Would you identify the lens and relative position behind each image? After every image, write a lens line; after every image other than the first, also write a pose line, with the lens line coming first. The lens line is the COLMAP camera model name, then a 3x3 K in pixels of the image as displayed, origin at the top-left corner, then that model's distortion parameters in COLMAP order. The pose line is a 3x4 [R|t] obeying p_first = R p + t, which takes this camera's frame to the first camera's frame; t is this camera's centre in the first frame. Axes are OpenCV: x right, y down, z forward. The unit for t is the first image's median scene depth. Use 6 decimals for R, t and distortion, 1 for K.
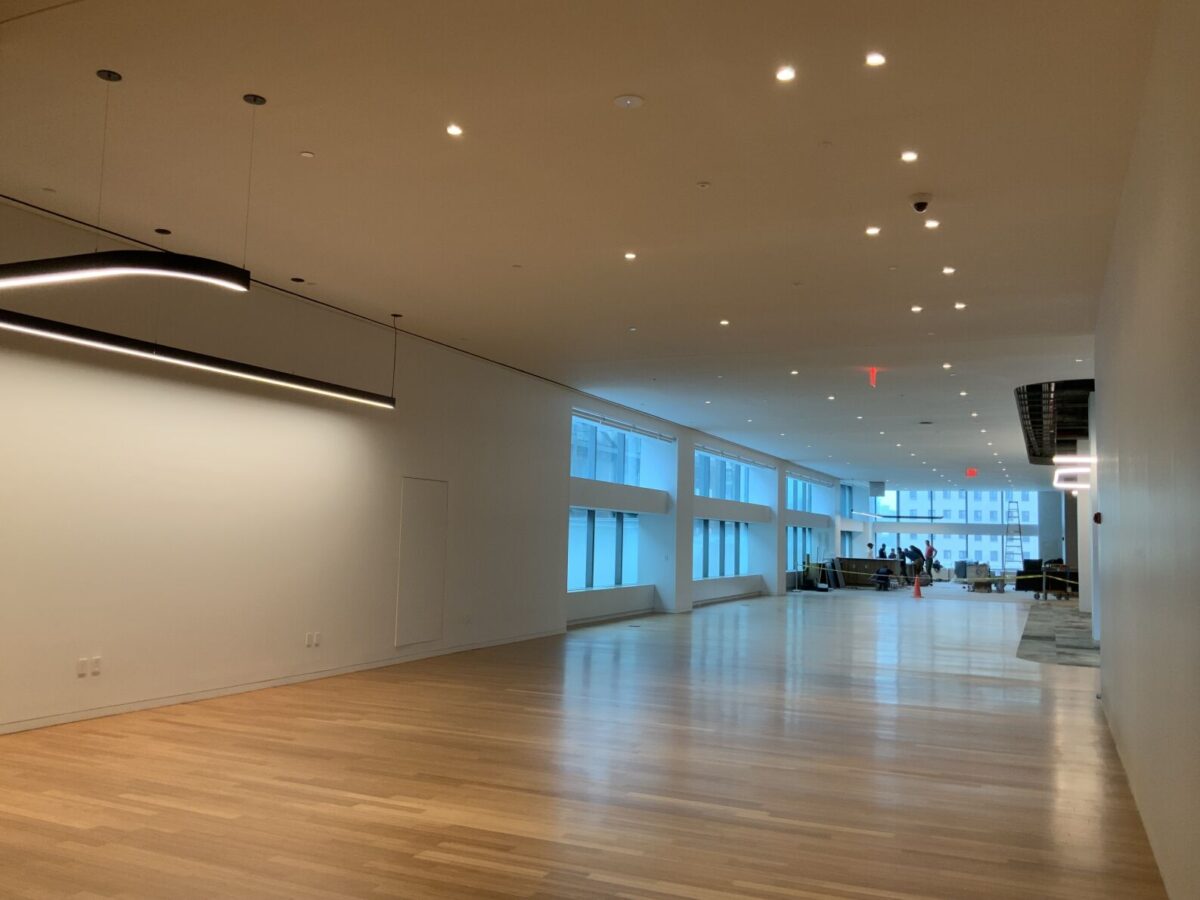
lens RADIAL K [[1004.9, 0, 599.0], [0, 1004.9, 448.9], [0, 0, 1]] dist [0.013686, 0.003395]
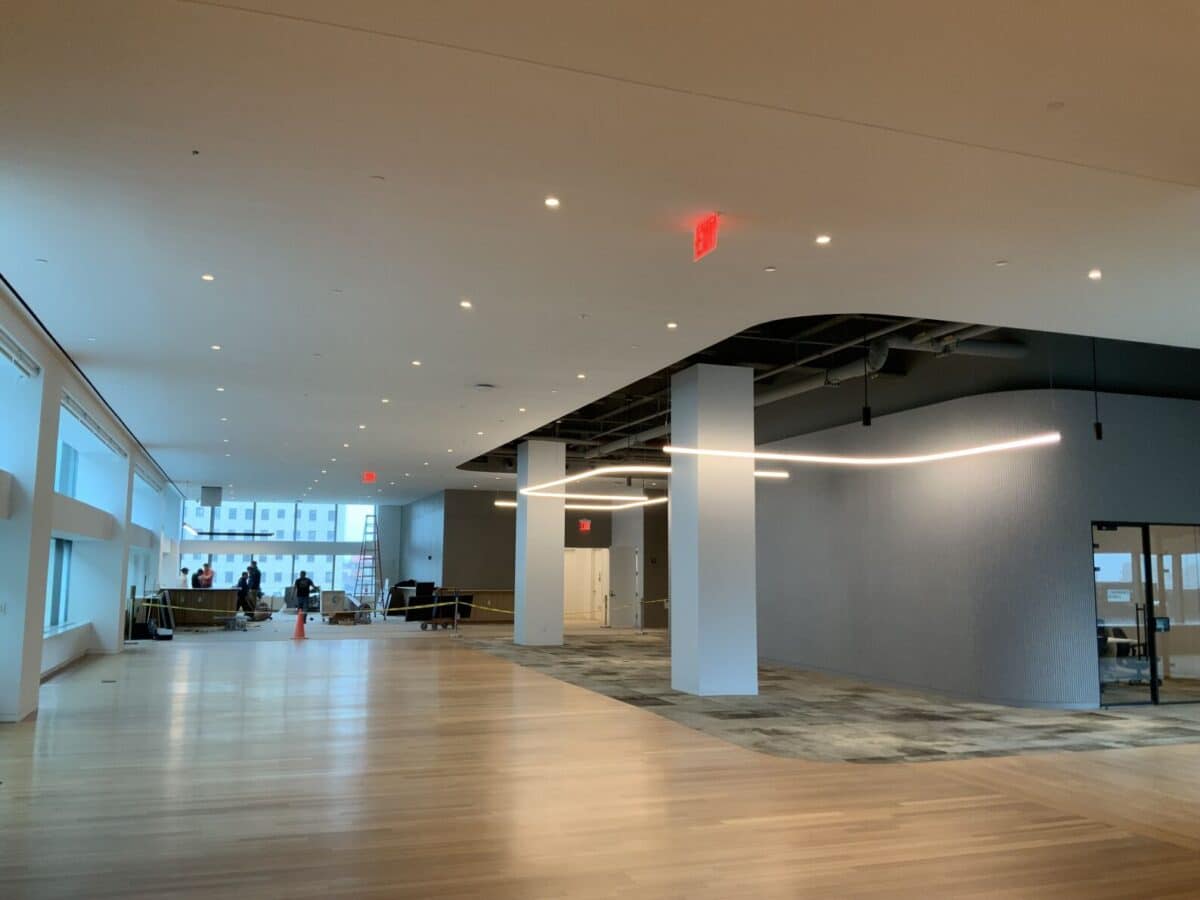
lens RADIAL K [[1004.9, 0, 602.0], [0, 1004.9, 450.5], [0, 0, 1]] dist [0.013686, 0.003395]
pose [[0.719986, 0.058680, 0.691504, -0.045732], [-0.045998, 0.998263, -0.036819, 0.021944], [-0.692463, -0.005299, 0.721434, 0.272482]]
